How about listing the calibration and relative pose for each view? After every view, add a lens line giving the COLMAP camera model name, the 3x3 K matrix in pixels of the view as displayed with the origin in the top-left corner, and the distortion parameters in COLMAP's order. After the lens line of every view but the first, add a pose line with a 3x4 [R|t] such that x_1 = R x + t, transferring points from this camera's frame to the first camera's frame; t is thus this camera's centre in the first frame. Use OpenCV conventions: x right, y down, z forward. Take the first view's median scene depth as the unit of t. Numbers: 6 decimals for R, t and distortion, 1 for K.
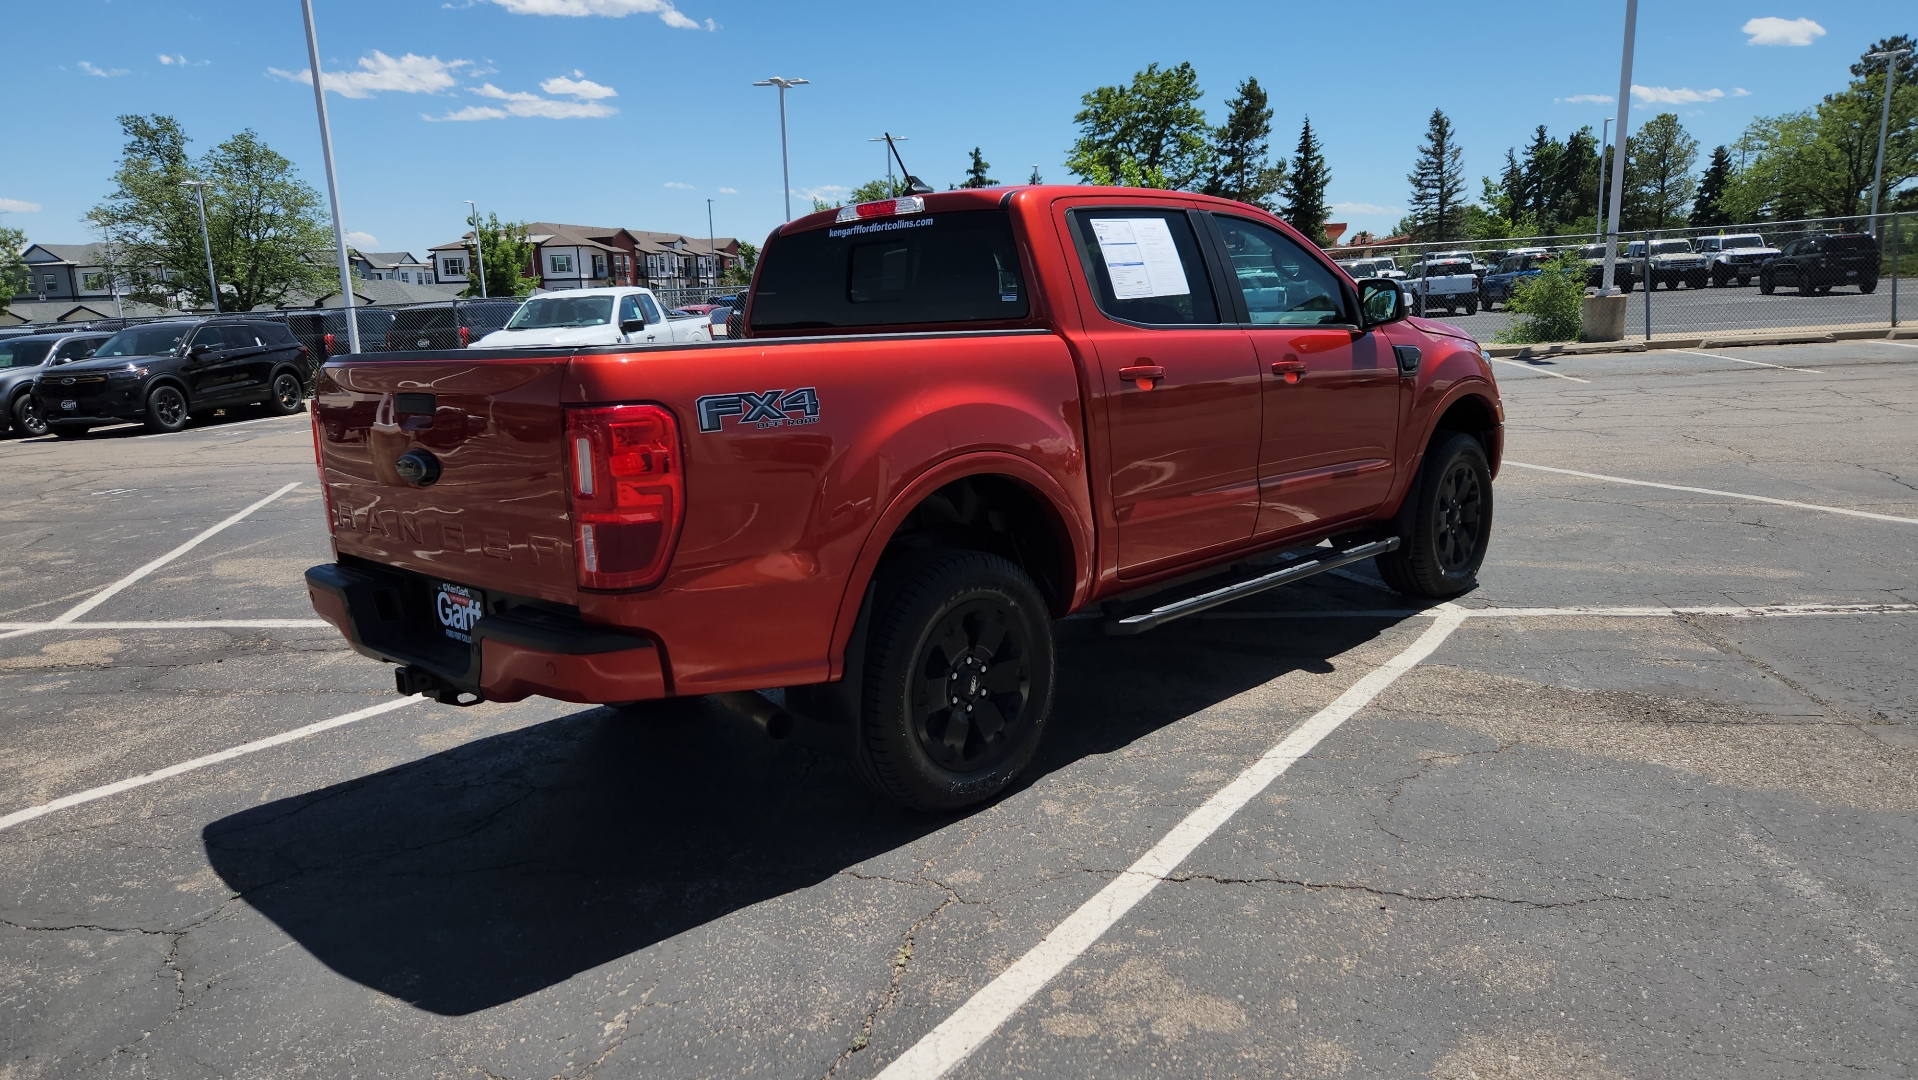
lens RADIAL K [[1276.4, 0, 917.9], [0, 1276.4, 545.5], [0, 0, 1]] dist [0.077290, -0.068216]
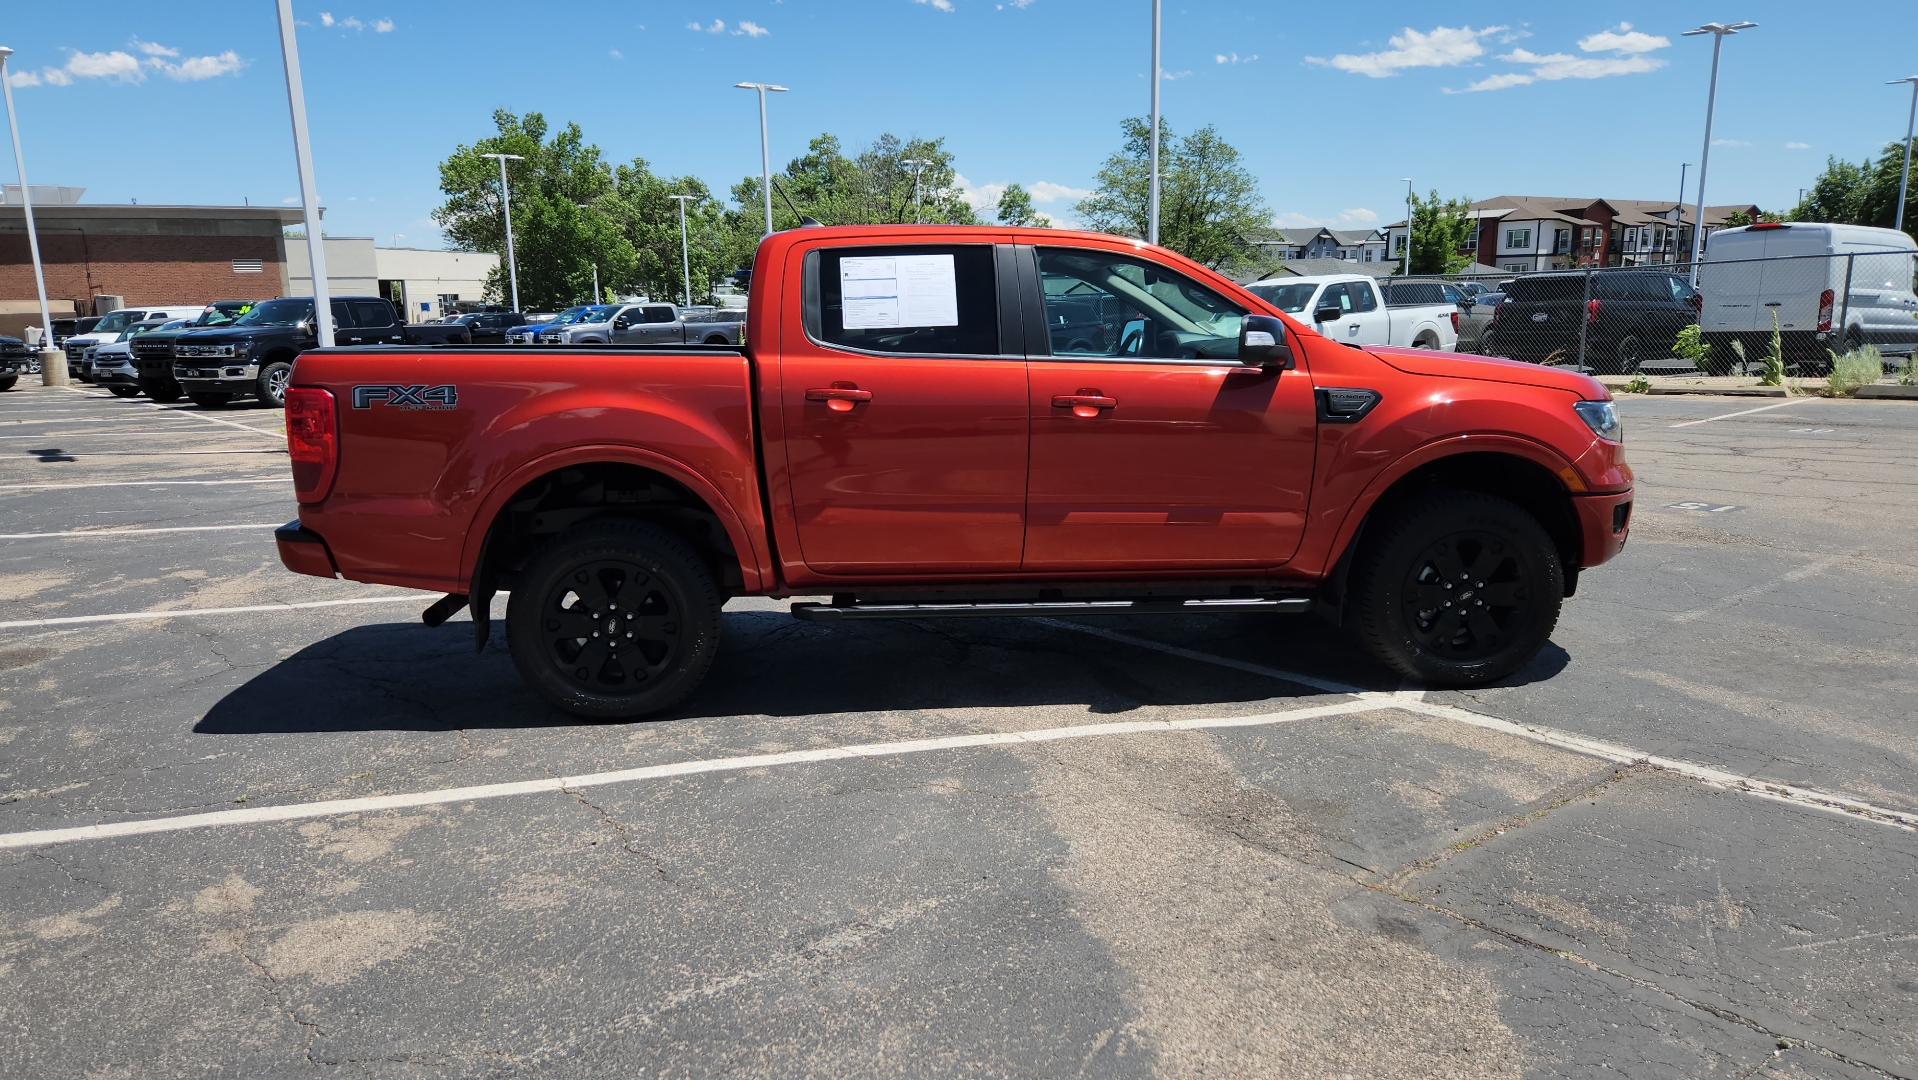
lens RADIAL K [[1272.7, 0, 934.1], [0, 1272.7, 541.2], [0, 0, 1]] dist [0.070293, -0.055422]
pose [[0.761257, 0.147411, -0.631473, 0.190852], [-0.137517, 0.988368, 0.064945, -0.018104], [0.633701, 0.037398, 0.772673, 0.036740]]
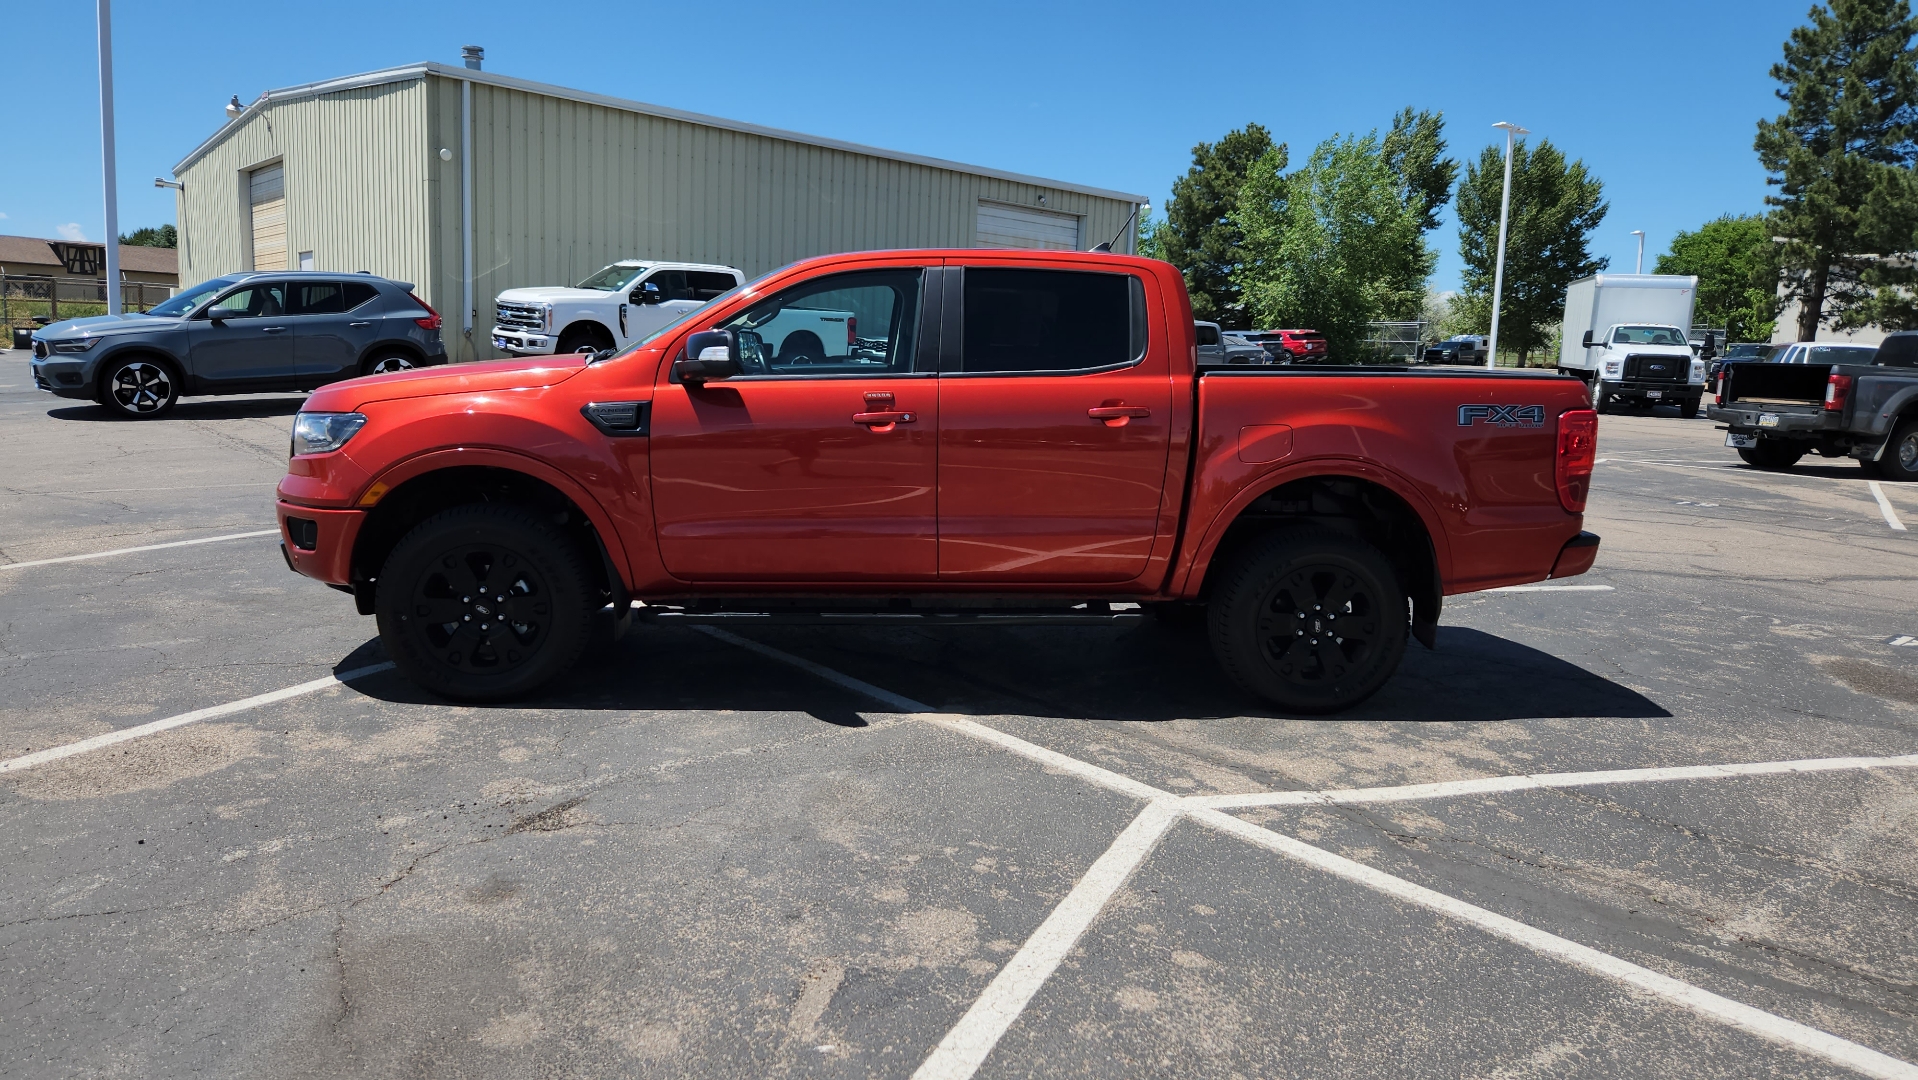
lens RADIAL K [[1287.7, 0, 903.3], [0, 1287.7, 510.2], [0, 0, 1]] dist [0.076455, -0.063381]
pose [[-0.760430, -0.060565, 0.646589, -0.151123], [0.120694, 0.965116, 0.232346, -0.076696], [-0.638105, 0.254722, -0.726593, 0.459415]]
